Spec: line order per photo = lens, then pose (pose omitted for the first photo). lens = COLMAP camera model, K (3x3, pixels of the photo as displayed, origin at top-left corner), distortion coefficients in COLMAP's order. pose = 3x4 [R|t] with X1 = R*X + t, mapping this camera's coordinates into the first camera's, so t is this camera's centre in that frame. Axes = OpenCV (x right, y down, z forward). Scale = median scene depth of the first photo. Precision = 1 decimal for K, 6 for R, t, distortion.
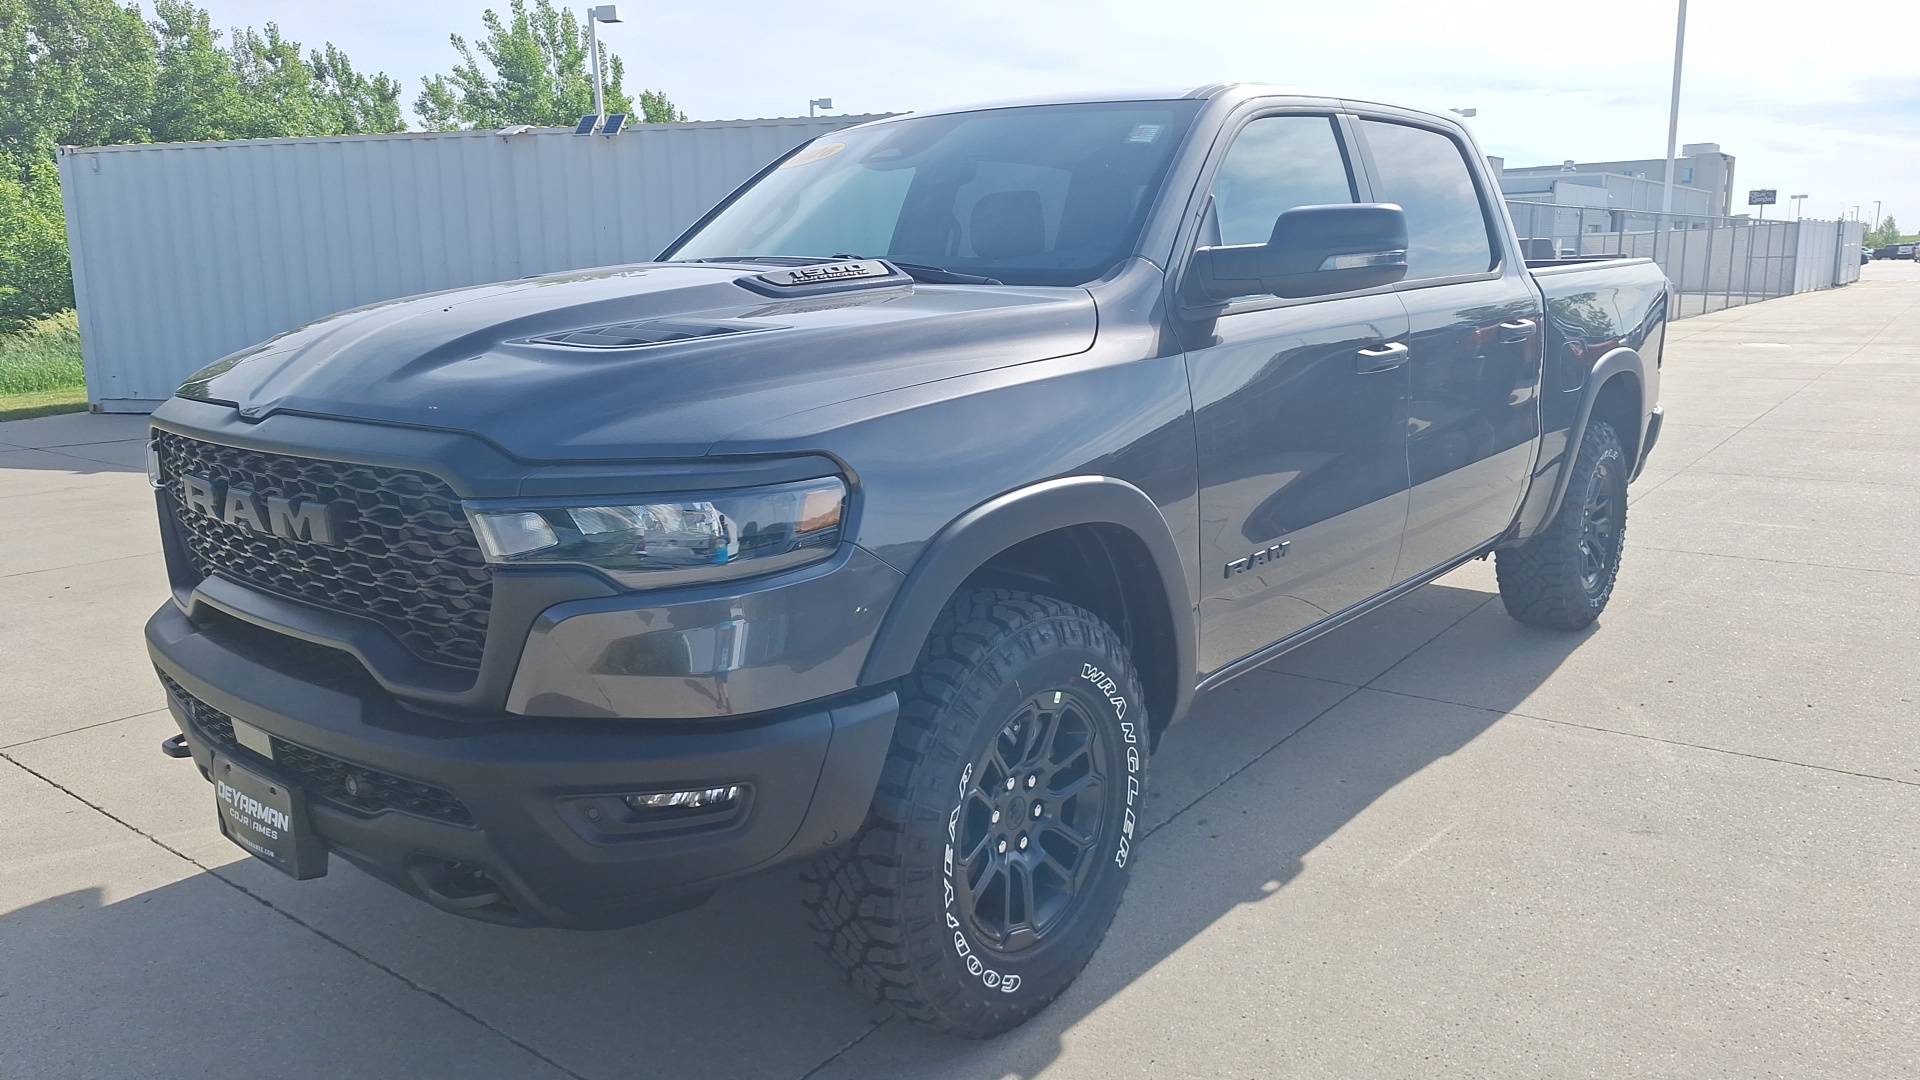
lens RADIAL K [[1362.6, 0, 959.3], [0, 1362.6, 532.3], [0, 0, 1]] dist [0.054131, -0.053233]
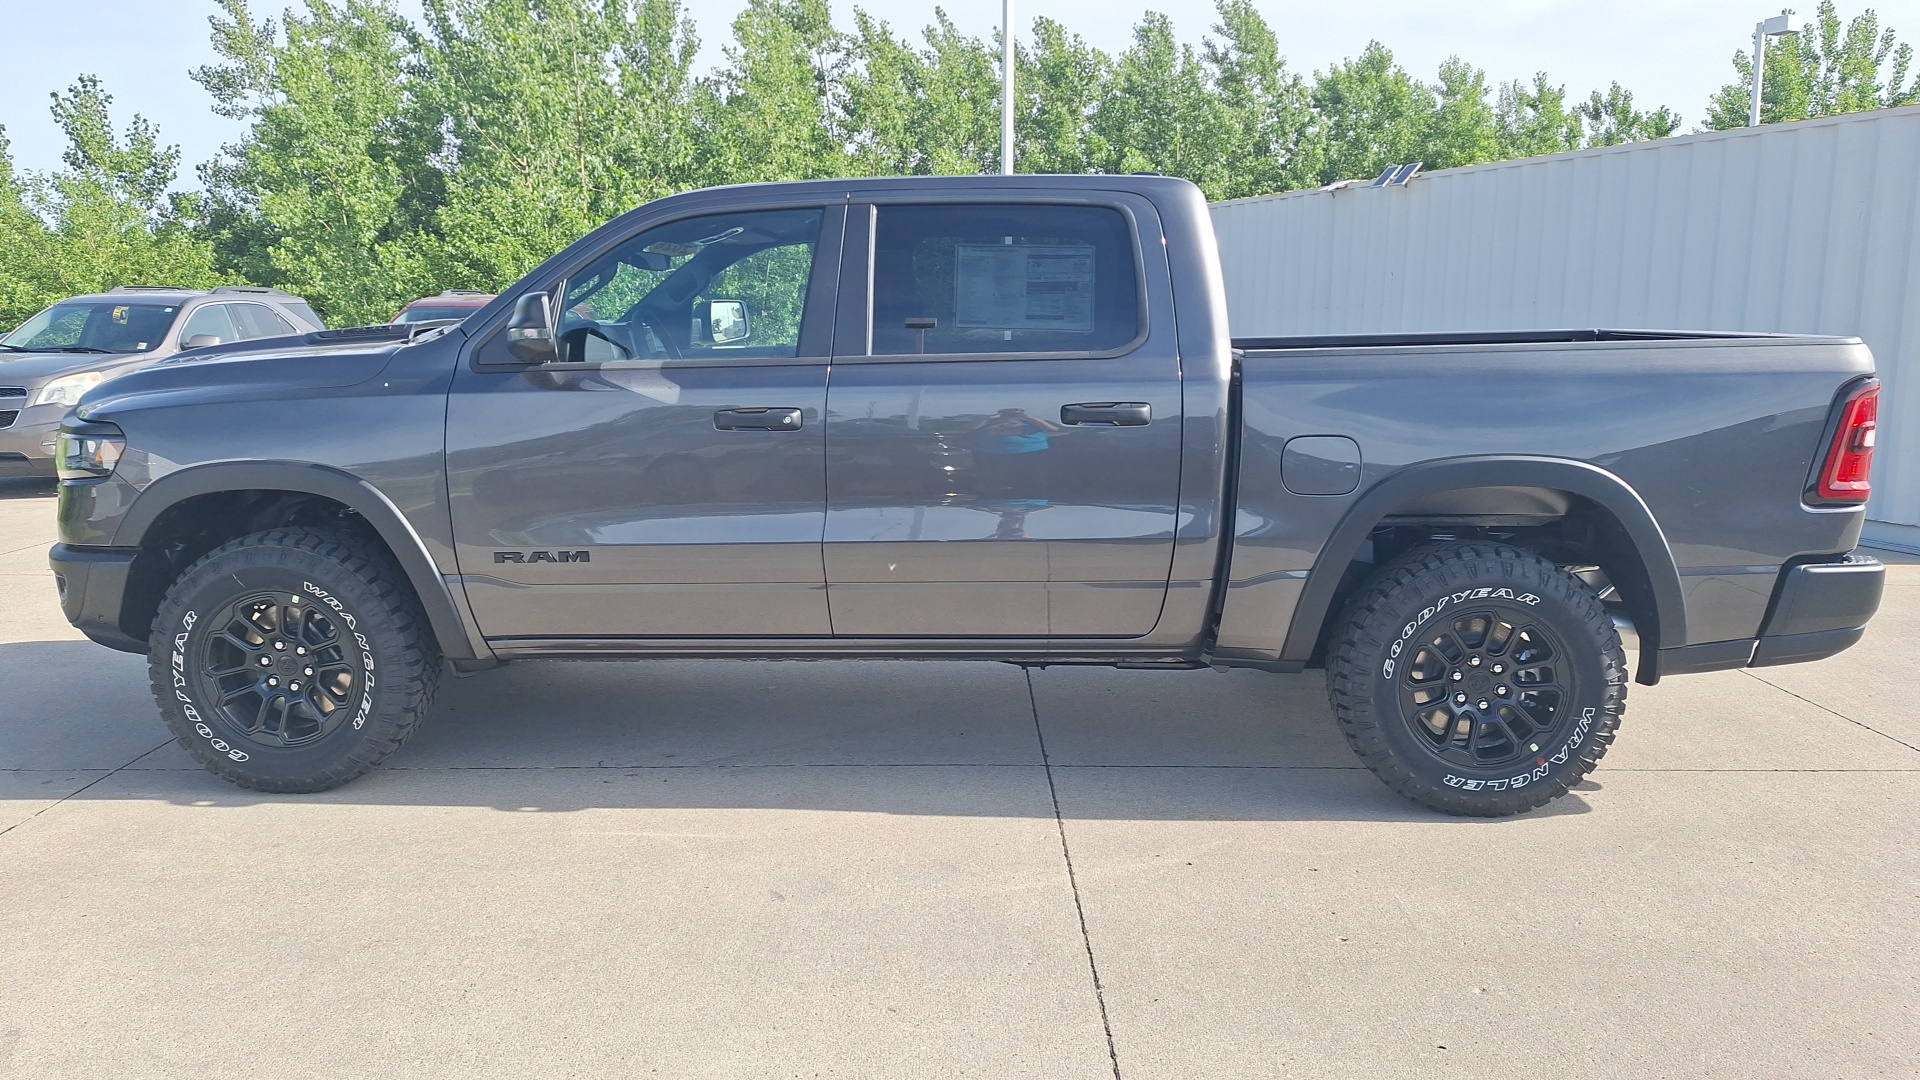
lens RADIAL K [[1362.6, 0, 954.8], [0, 1362.6, 533.3], [0, 0, 1]] dist [0.054131, -0.053233]
pose [[0.587792, 0.143352, -0.796210, 1.681732], [-0.160447, 0.985283, 0.058946, -0.163499], [0.792942, 0.093102, 0.602142, 0.589263]]
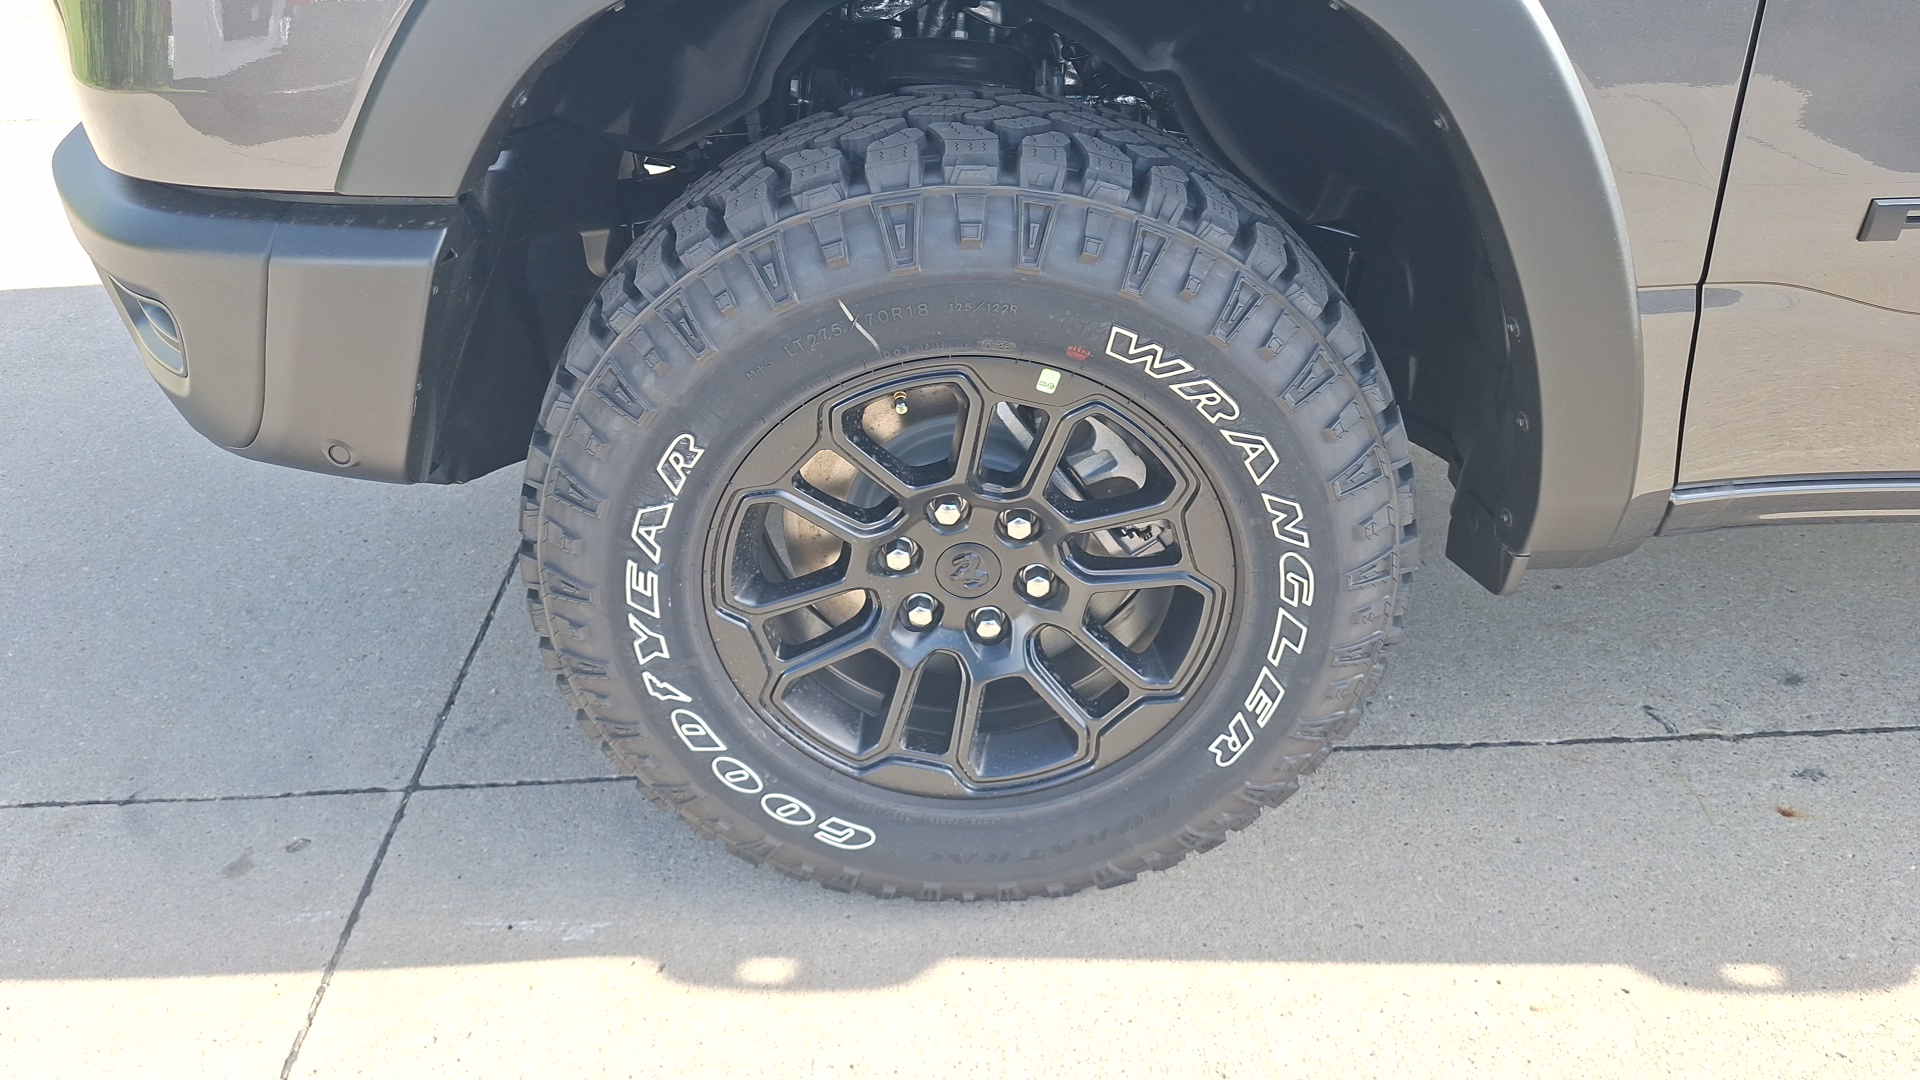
lens RADIAL K [[1362.6, 0, 973.3], [0, 1362.6, 597.7], [0, 0, 1]] dist [0.054131, -0.053233]
pose [[0.628835, 0.437748, -0.642607, 0.347720], [-0.147808, 0.878692, 0.453931, -0.014006], [0.763361, -0.190465, 0.617255, 0.645278]]
